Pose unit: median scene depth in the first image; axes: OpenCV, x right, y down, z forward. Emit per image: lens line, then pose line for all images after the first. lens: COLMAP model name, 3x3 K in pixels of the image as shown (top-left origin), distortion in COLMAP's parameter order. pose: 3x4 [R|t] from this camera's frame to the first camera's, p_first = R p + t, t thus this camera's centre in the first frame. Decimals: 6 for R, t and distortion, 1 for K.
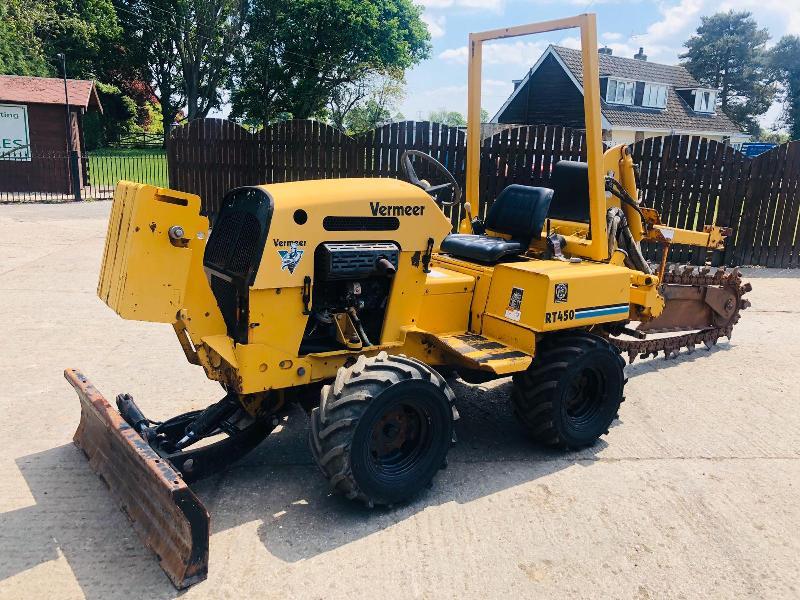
lens RADIAL K [[687.8, 0, 400.0], [0, 687.8, 300.0], [0, 0, 1]] dist [-0.059006, -0.064191]
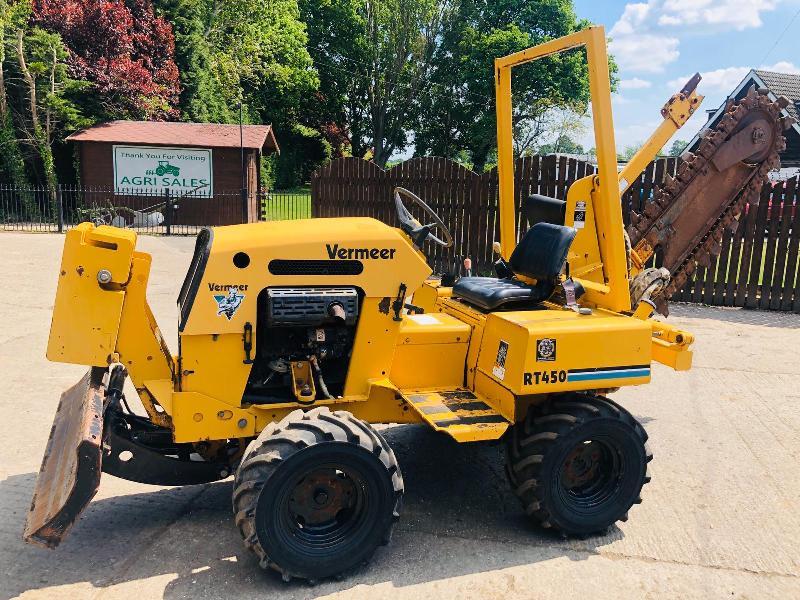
lens RADIAL K [[673.4, 0, 399.1], [0, 673.4, 289.4], [0, 0, 1]] dist [-0.006423, -0.062511]
pose [[0.961549, 0.019756, -0.273923, 0.286566], [-0.036989, 0.997637, -0.057890, -0.030513], [0.272132, 0.065797, 0.960008, 0.142433]]
